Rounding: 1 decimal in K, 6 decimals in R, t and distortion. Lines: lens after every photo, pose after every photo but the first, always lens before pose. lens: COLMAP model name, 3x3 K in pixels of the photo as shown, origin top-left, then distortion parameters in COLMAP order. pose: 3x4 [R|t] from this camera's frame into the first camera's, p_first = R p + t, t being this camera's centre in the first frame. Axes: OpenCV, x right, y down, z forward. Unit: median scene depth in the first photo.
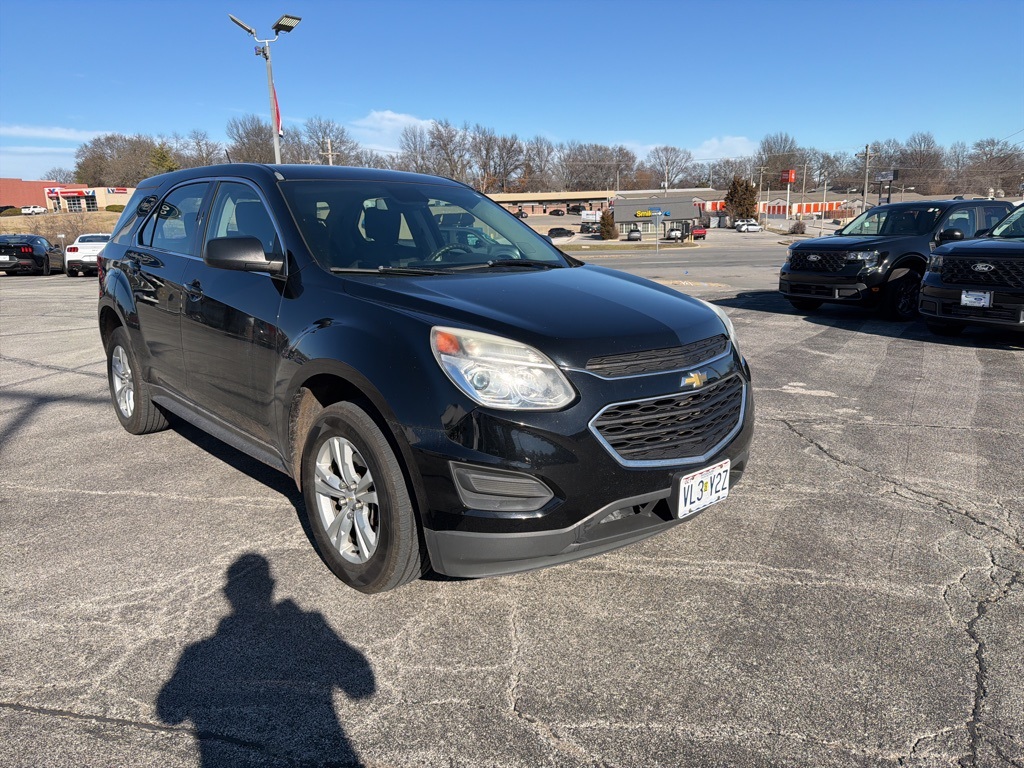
lens RADIAL K [[716.8, 0, 516.7], [0, 716.8, 379.5], [0, 0, 1]] dist [0.033525, -0.043684]
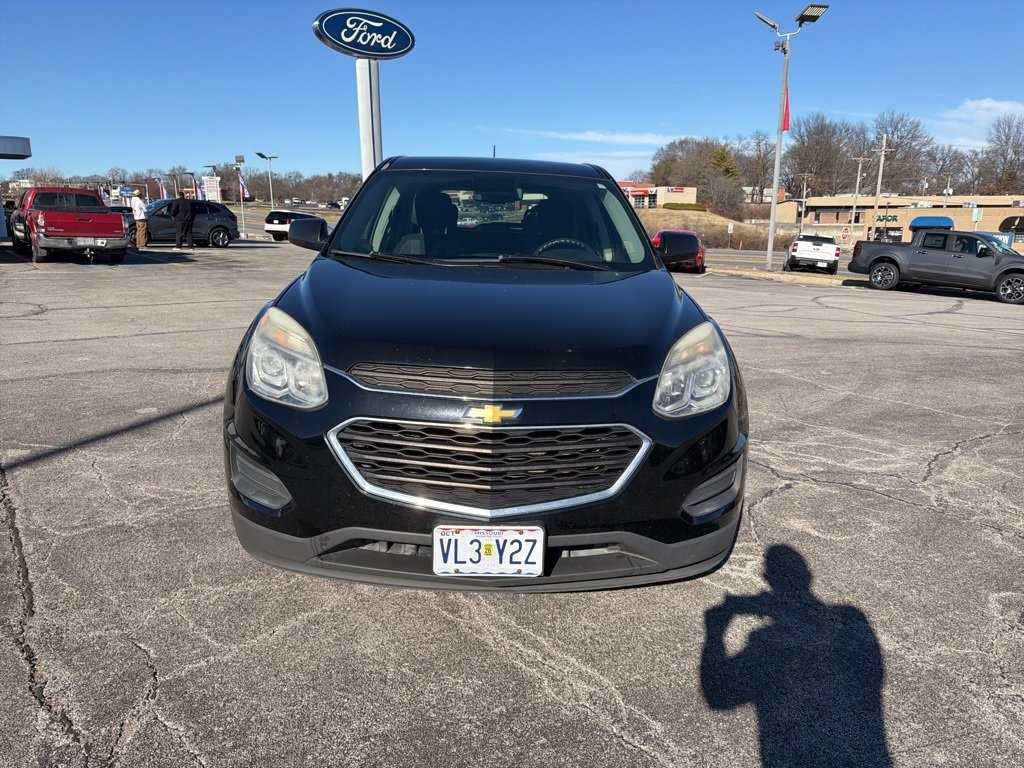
lens RADIAL K [[716.8, 0, 518.3], [0, 716.8, 393.0], [0, 0, 1]] dist [0.033525, -0.043684]
pose [[0.760985, 0.183924, -0.622153, 0.071022], [-0.172692, 0.981801, 0.079018, -0.008478], [0.625364, 0.047309, 0.778898, 0.037302]]
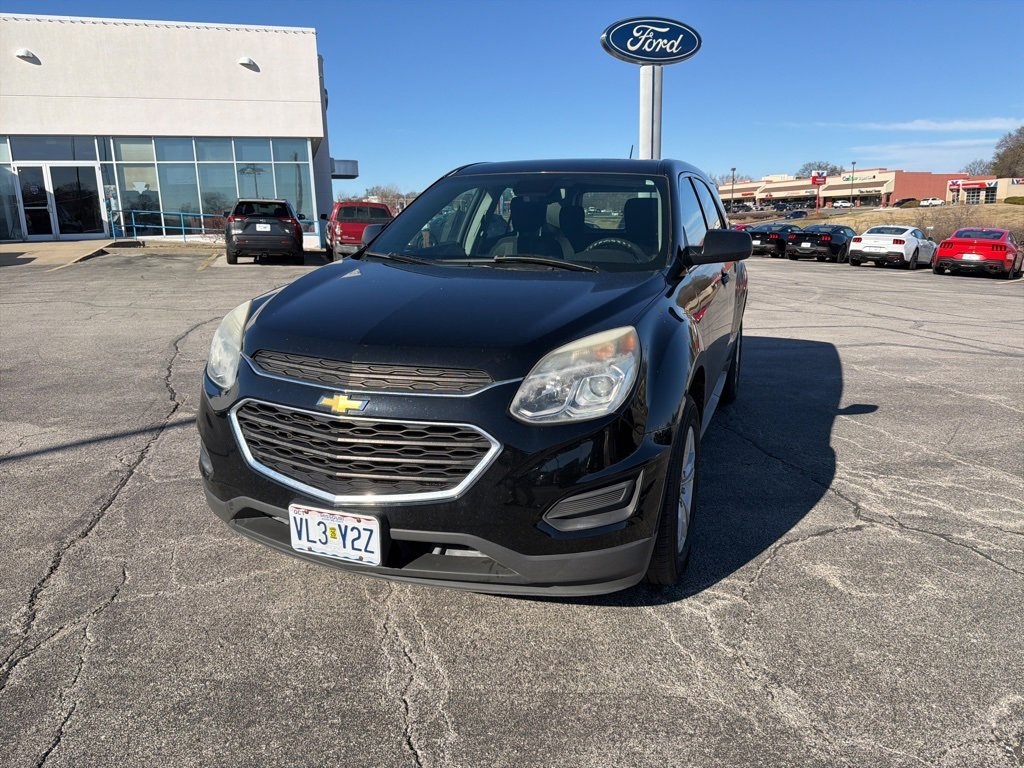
lens RADIAL K [[716.8, 0, 520.1], [0, 716.8, 388.4], [0, 0, 1]] dist [0.033525, -0.043684]
pose [[0.459523, 0.218373, -0.860902, 0.098936], [-0.199360, 0.969929, 0.139616, -0.016438], [0.865502, 0.107473, 0.489240, 0.072003]]
